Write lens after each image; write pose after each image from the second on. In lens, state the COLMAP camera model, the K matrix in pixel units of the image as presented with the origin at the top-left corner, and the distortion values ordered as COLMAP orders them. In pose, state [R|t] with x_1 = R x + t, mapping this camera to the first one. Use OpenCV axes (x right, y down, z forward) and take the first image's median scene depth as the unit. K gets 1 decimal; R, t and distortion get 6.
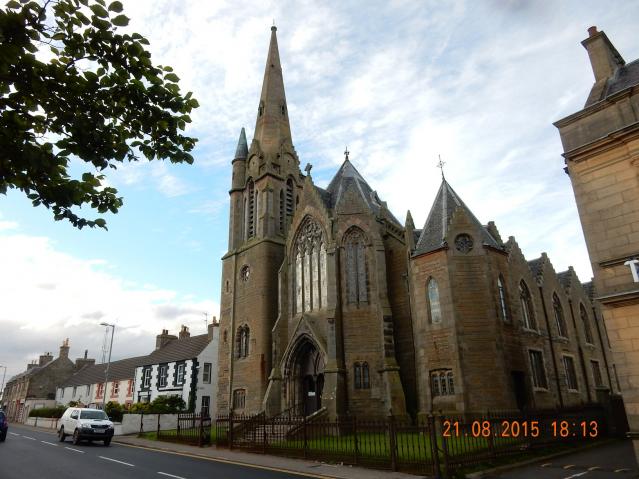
lens RADIAL K [[460.5, 0, 318.9], [0, 460.5, 240.1], [0, 0, 1]] dist [-0.003994, 0.000514]
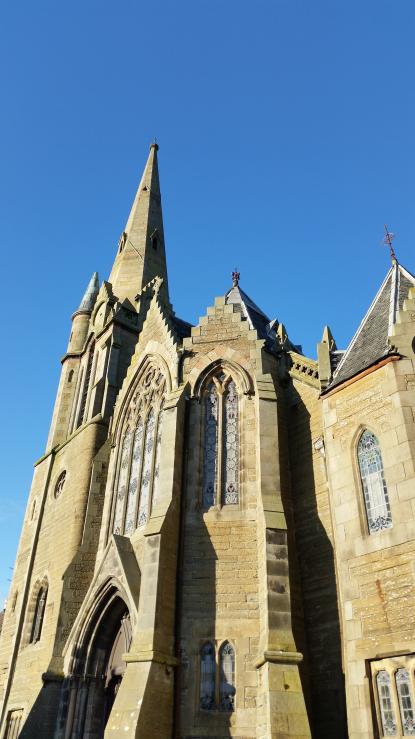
lens RADIAL K [[576.5, 0, 207.8], [0, 576.5, 368.3], [0, 0, 1]] dist [0.000436, -0.006926]
pose [[0.991414, -0.019907, -0.129236, 0.155299], [-0.013940, 0.966620, -0.255835, 0.153741], [0.130015, 0.255440, 0.958043, 0.411294]]
